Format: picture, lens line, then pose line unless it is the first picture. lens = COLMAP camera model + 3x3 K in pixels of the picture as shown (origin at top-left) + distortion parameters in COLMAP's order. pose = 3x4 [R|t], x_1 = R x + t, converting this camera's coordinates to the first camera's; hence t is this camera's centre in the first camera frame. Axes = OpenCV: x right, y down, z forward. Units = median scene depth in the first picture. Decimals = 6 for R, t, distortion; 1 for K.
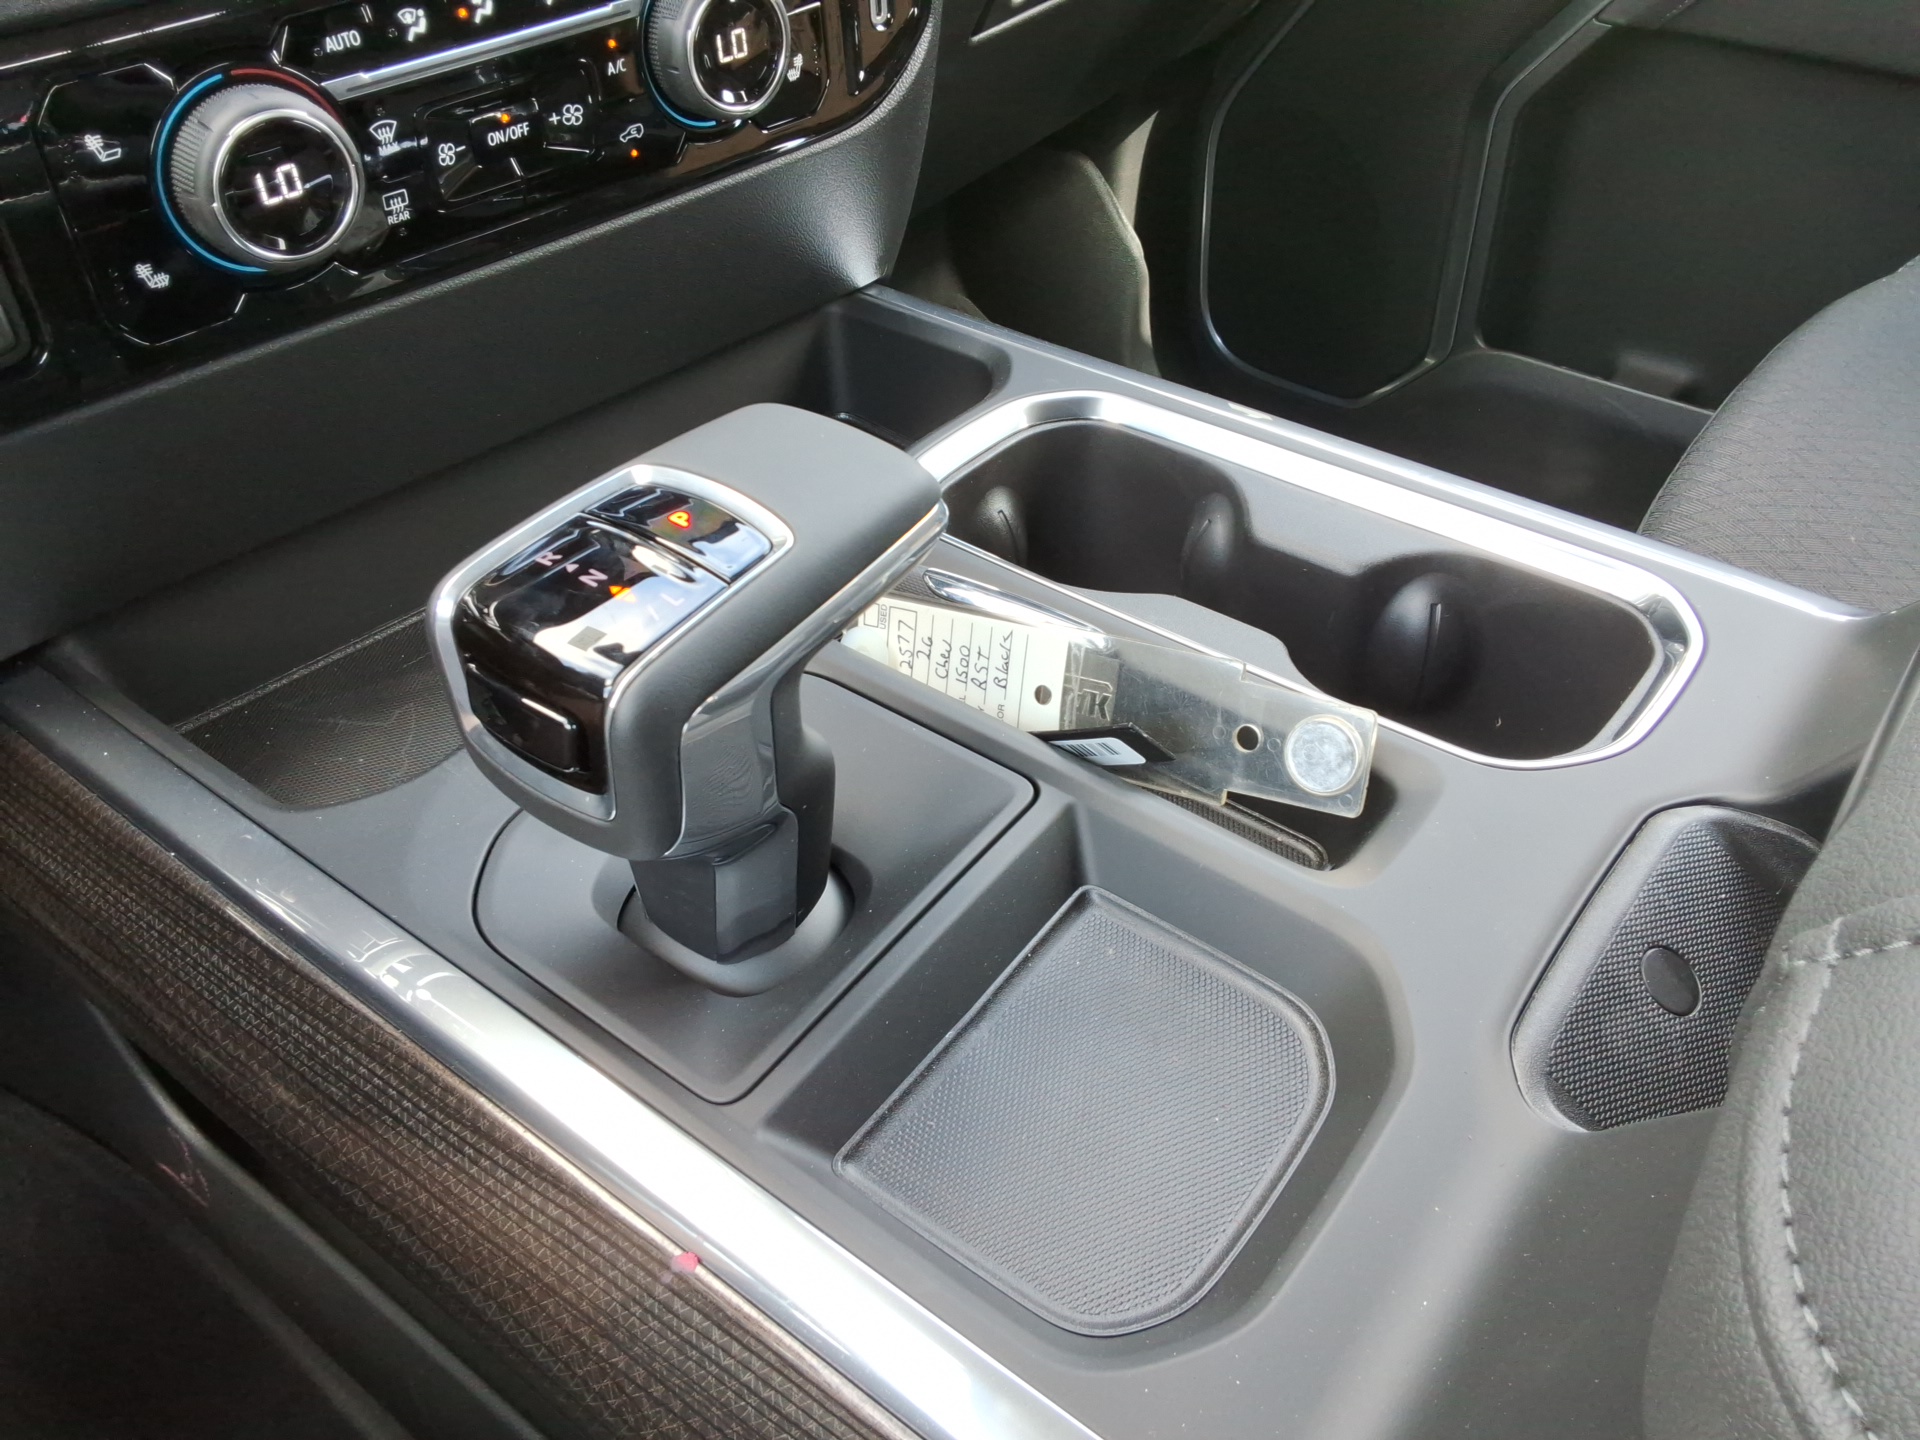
lens RADIAL K [[1545.4, 0, 962.3], [0, 1545.4, 726.0], [0, 0, 1]] dist [0.115477, -0.202535]
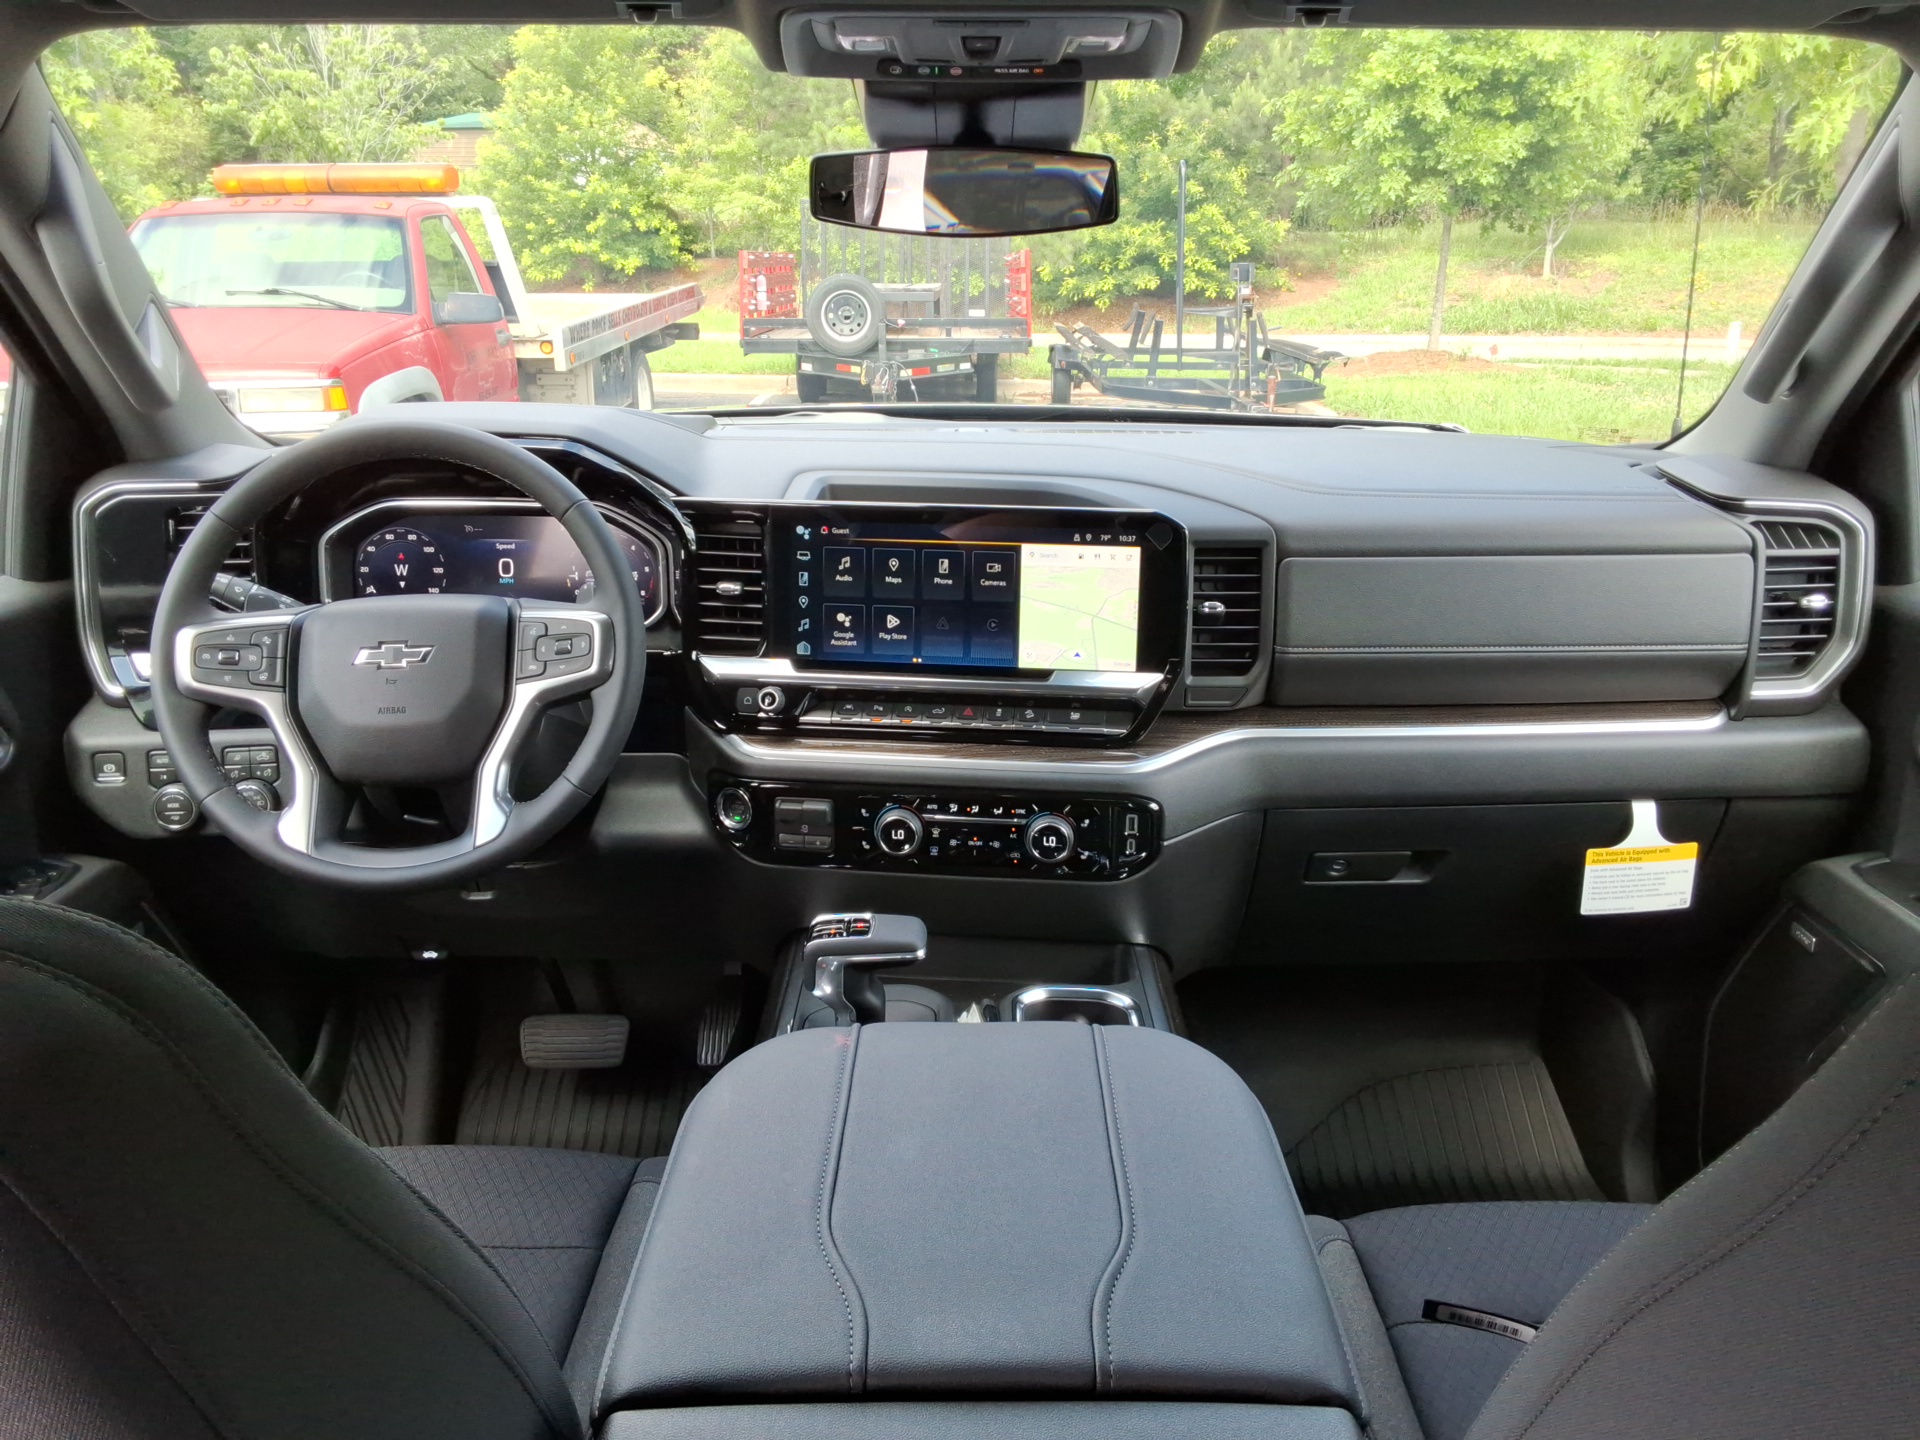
lens RADIAL K [[1558.8, 0, 987.0], [0, 1558.8, 700.9], [0, 0, 1]] dist [0.076045, -0.140555]
pose [[0.620365, 0.222346, -0.752137, 2.232361], [-0.525329, 0.829879, -0.187965, -0.014746], [0.582389, 0.511726, 0.631632, -1.288727]]
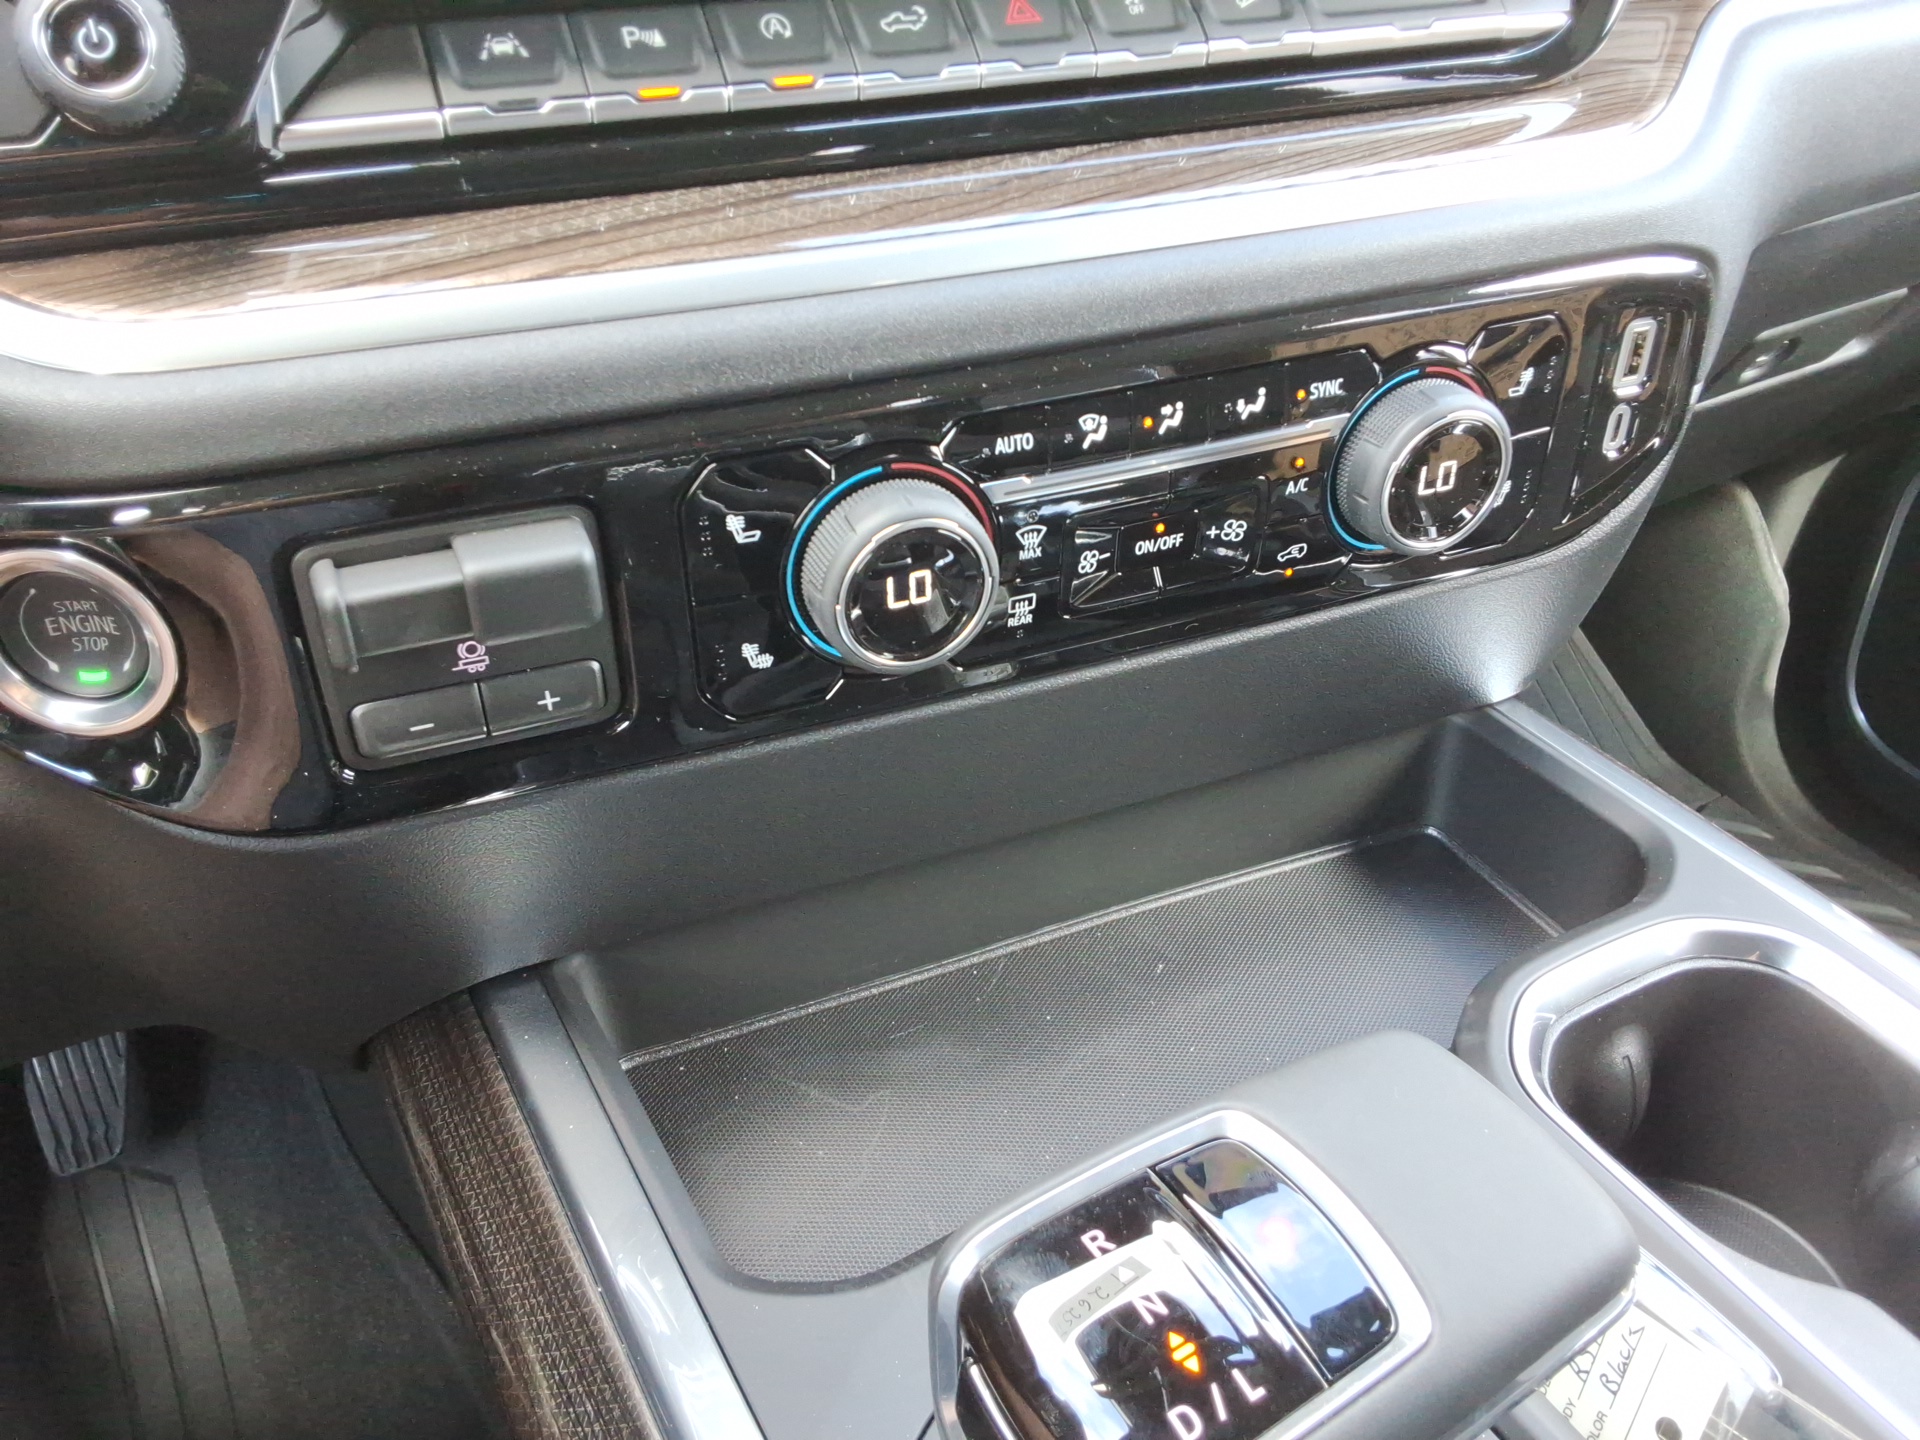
lens RADIAL K [[1545.4, 0, 962.3], [0, 1545.4, 726.0], [0, 0, 1]] dist [0.115477, -0.202535]
pose [[0.925952, 0.232949, -0.297234, -0.110276], [-0.261317, 0.963449, -0.058985, -0.202360], [0.272629, 0.132290, 0.952981, 0.150704]]
